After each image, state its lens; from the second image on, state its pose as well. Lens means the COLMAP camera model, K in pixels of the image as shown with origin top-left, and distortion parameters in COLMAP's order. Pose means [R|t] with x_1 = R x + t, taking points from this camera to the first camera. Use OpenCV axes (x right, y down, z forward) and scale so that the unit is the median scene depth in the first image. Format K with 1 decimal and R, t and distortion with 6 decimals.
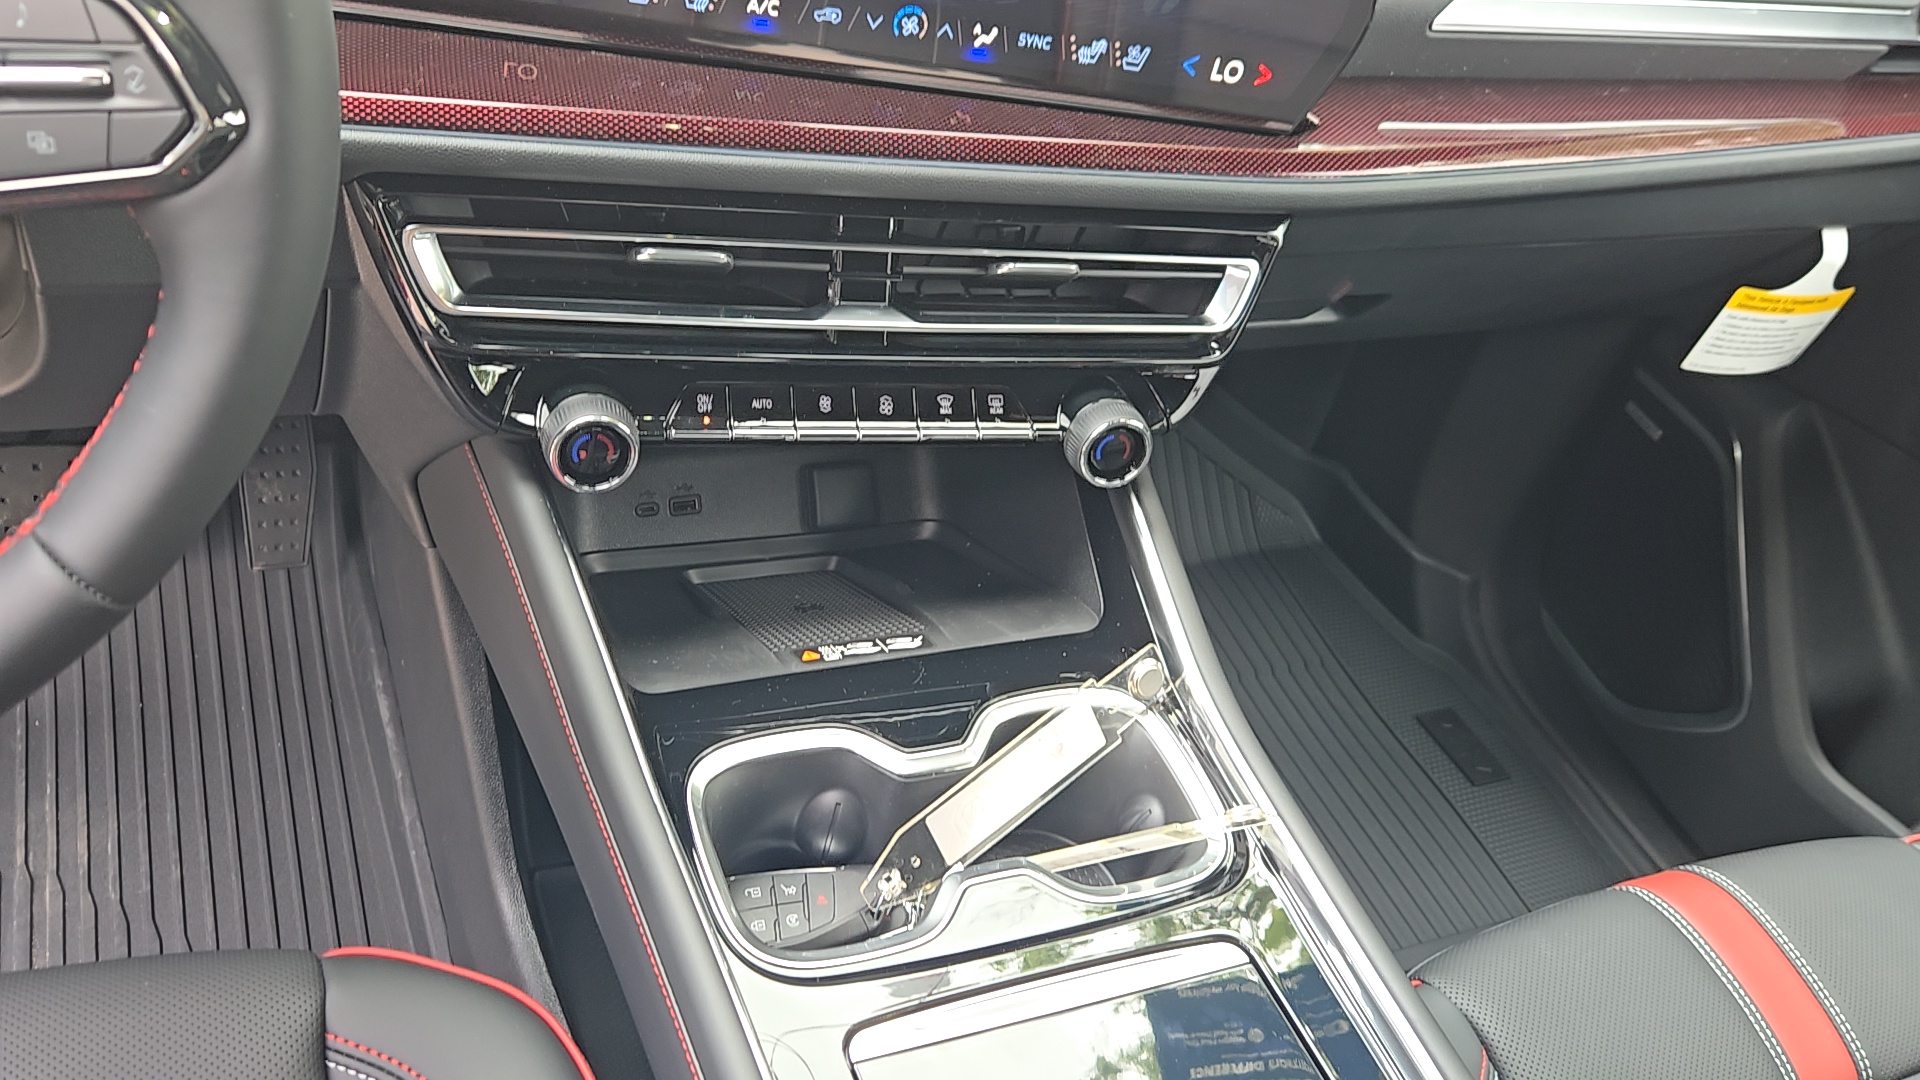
lens RADIAL K [[1604.7, 0, 952.9], [0, 1604.7, 541.9], [0, 0, 1]] dist [0.004434, -0.016215]
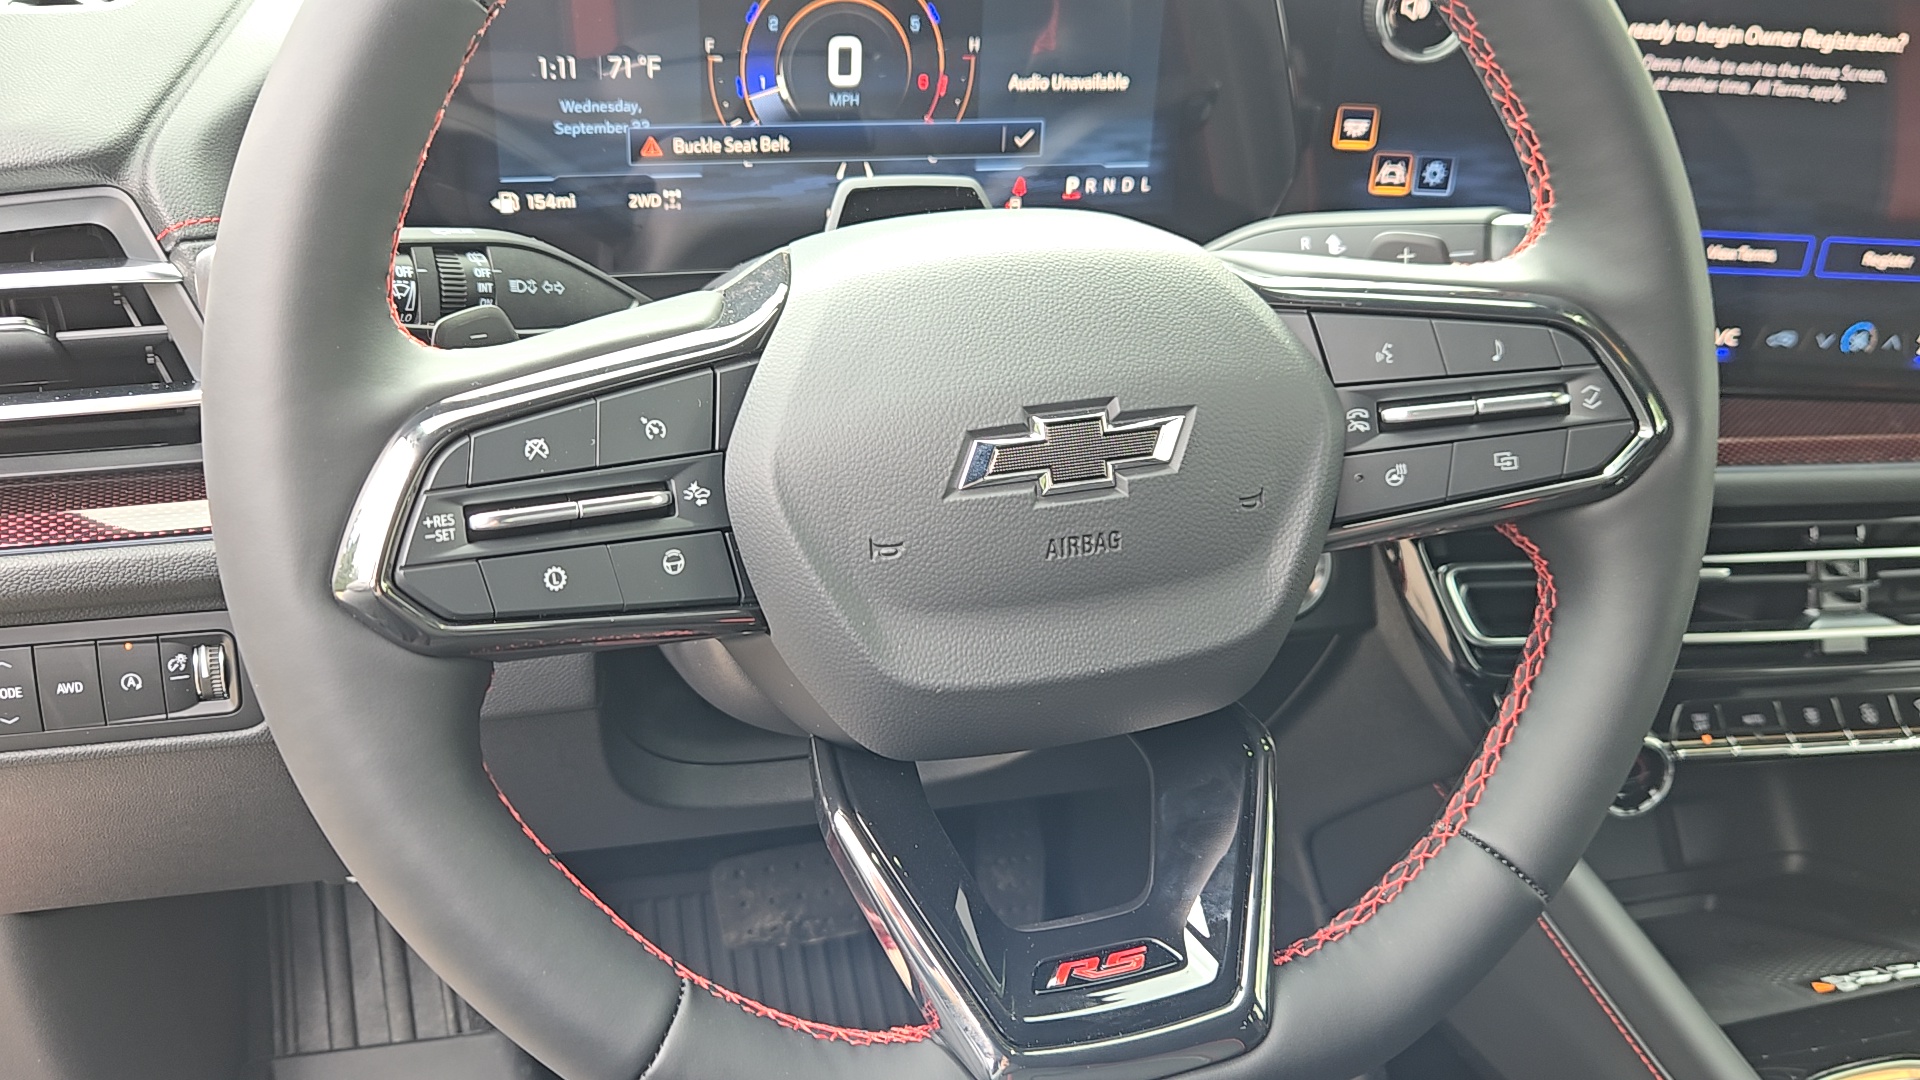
lens RADIAL K [[1636.7, 0, 965.2], [0, 1636.7, 532.9], [0, 0, 1]] dist [-0.002949, -0.002297]
pose [[0.983133, -0.093365, -0.157263, -0.407469], [0.050118, 0.964496, -0.259298, 0.037661], [0.175889, 0.247043, 0.952908, -0.065079]]
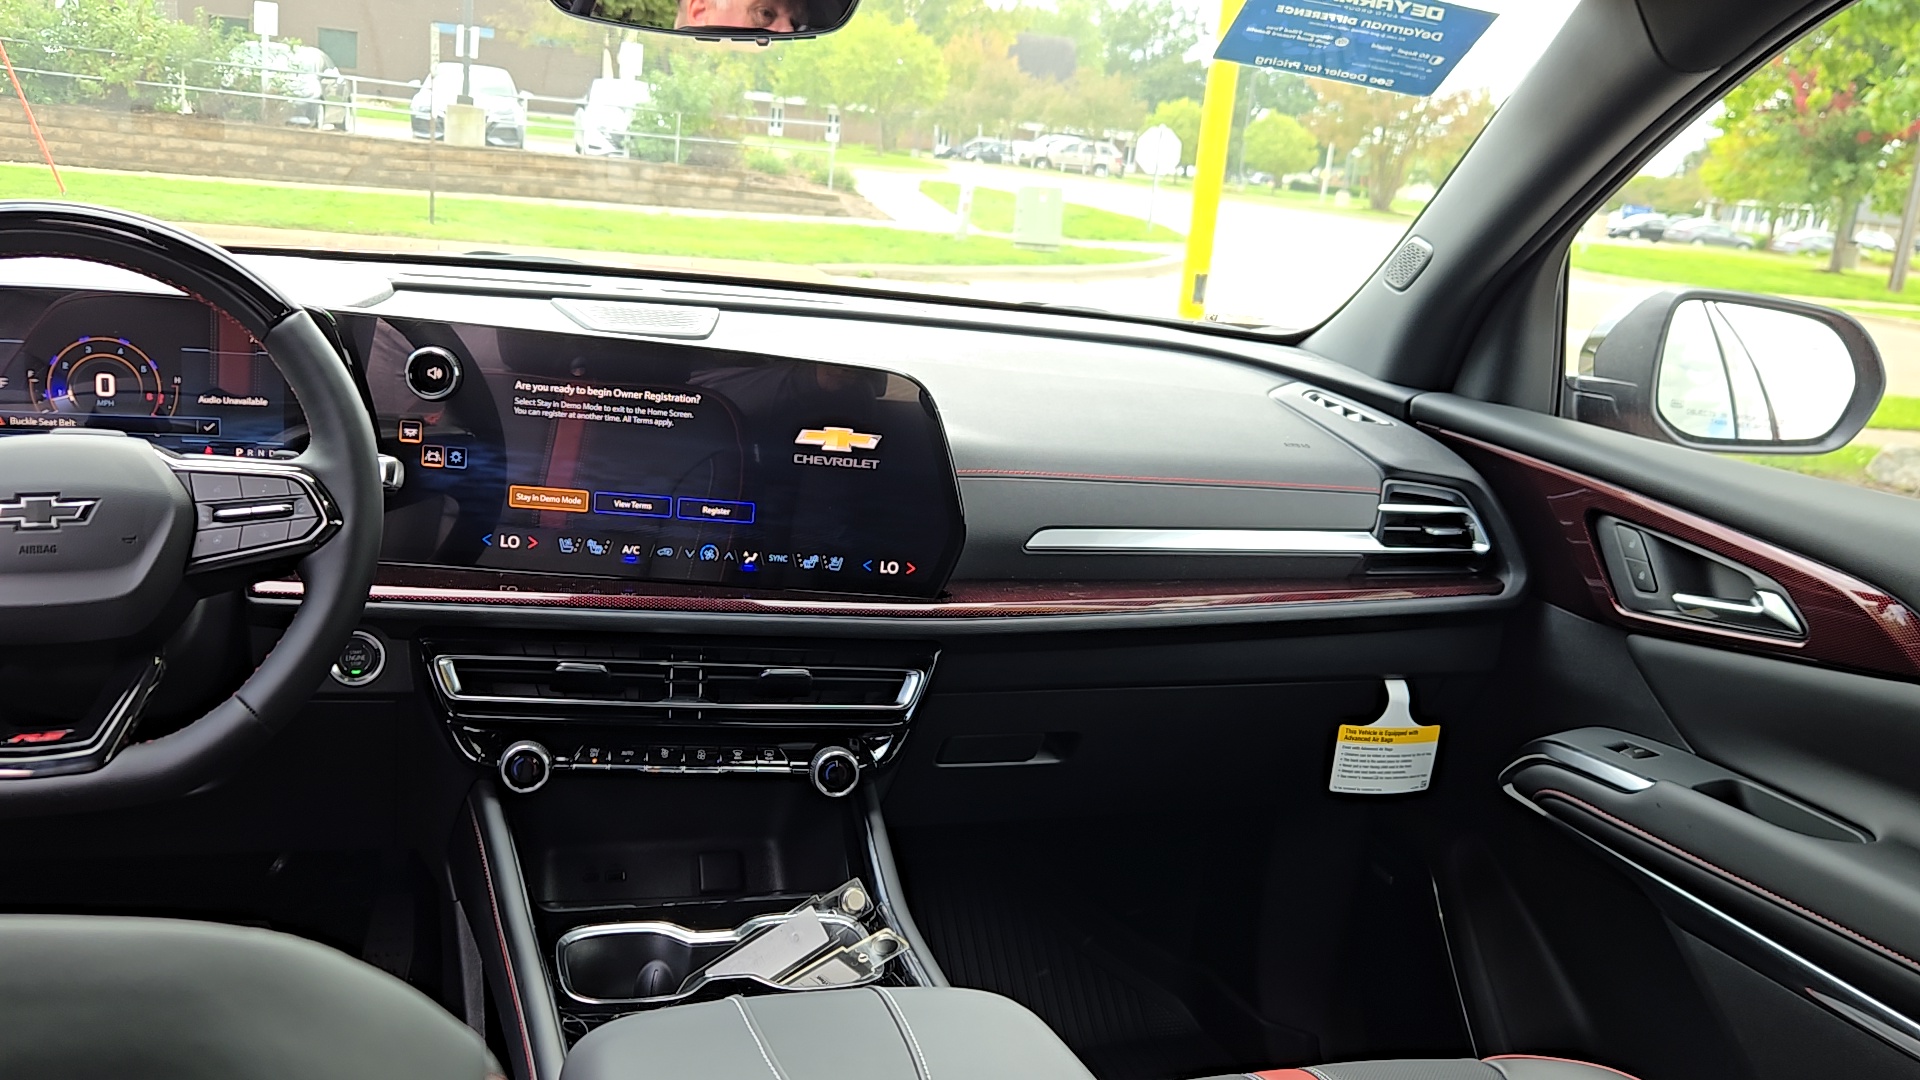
lens RADIAL K [[1600.8, 0, 953.8], [0, 1600.8, 539.8], [0, 0, 1]] dist [0.013990, -0.007889]
pose [[0.989714, -0.108063, -0.093749, 0.413162], [0.046565, 0.862959, -0.503123, 0.594903], [0.135270, 0.493582, 0.859115, -0.568766]]
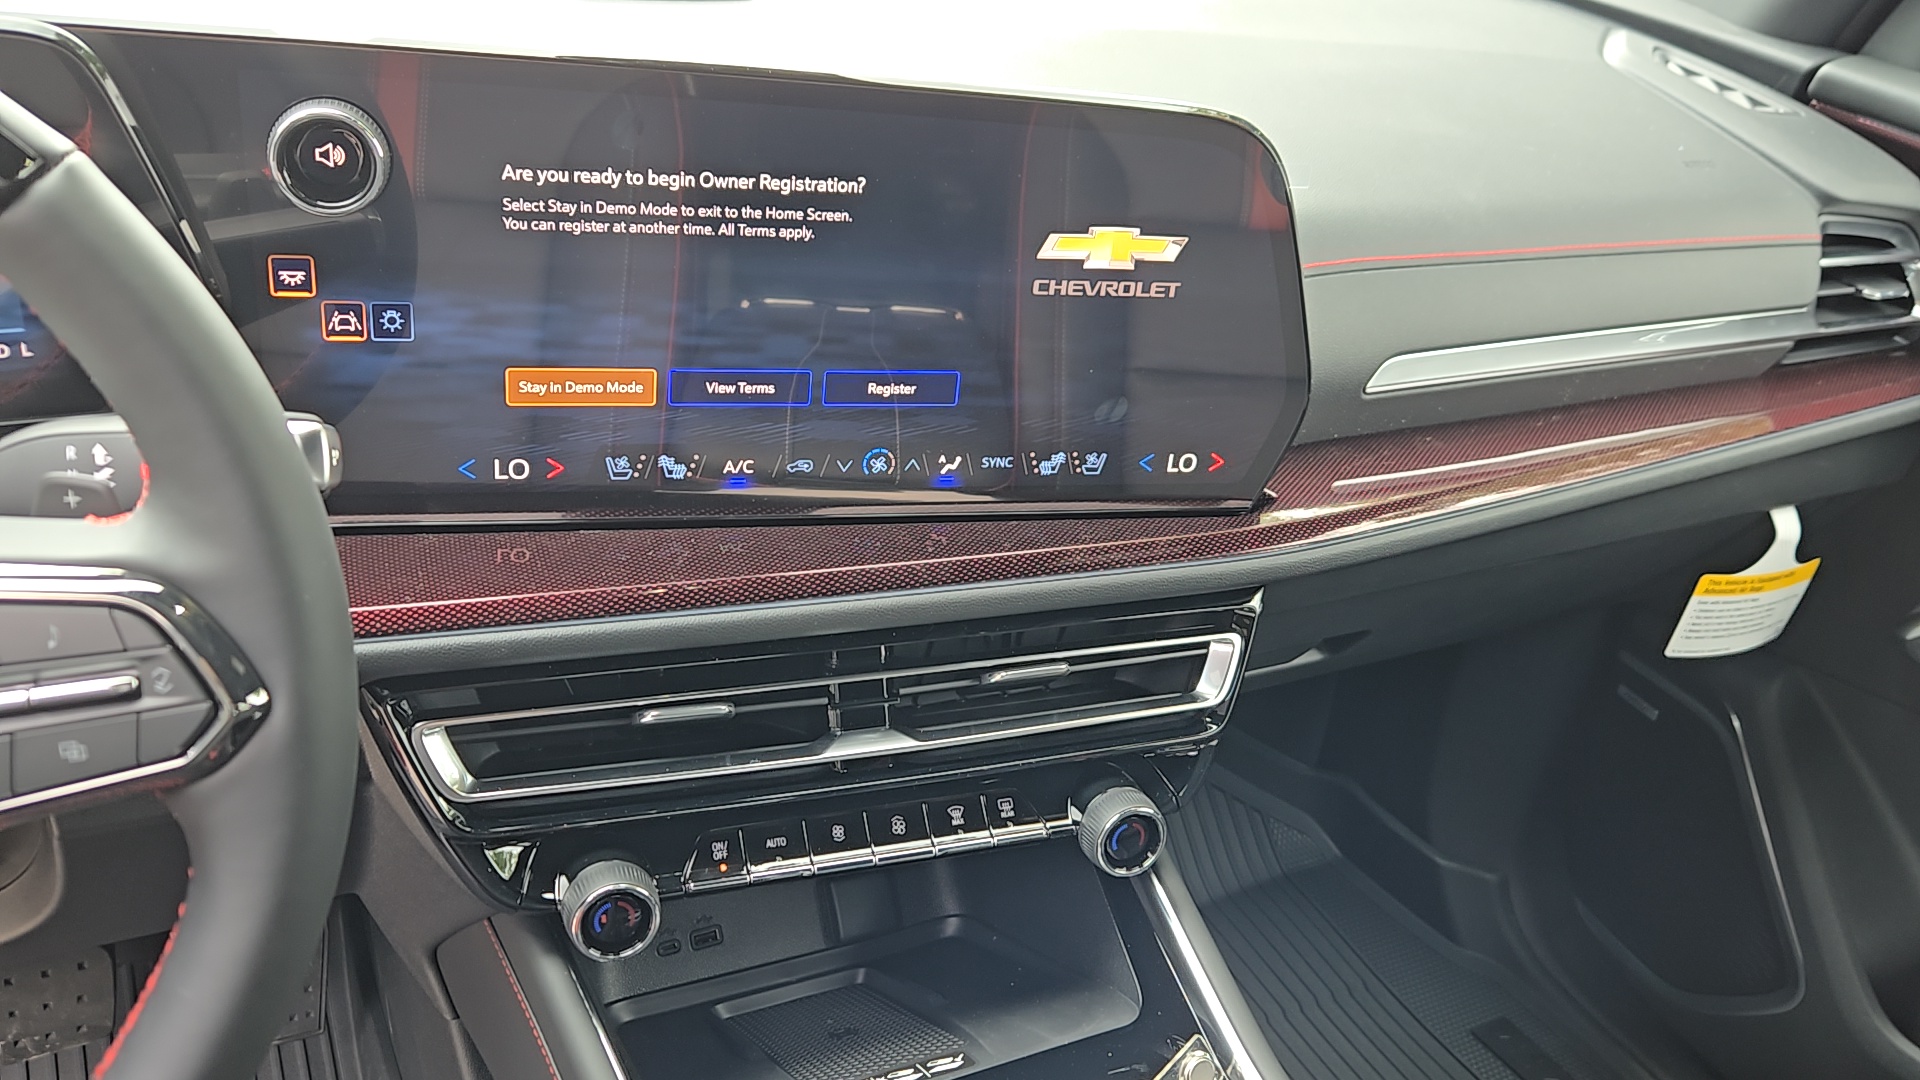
lens RADIAL K [[1604.7, 0, 952.9], [0, 1604.7, 541.9], [0, 0, 1]] dist [0.004434, -0.016215]
pose [[0.991729, -0.127097, 0.017886, -0.003150], [0.128132, 0.972300, -0.195488, -0.056031], [0.007455, 0.196163, 0.980543, -0.021047]]
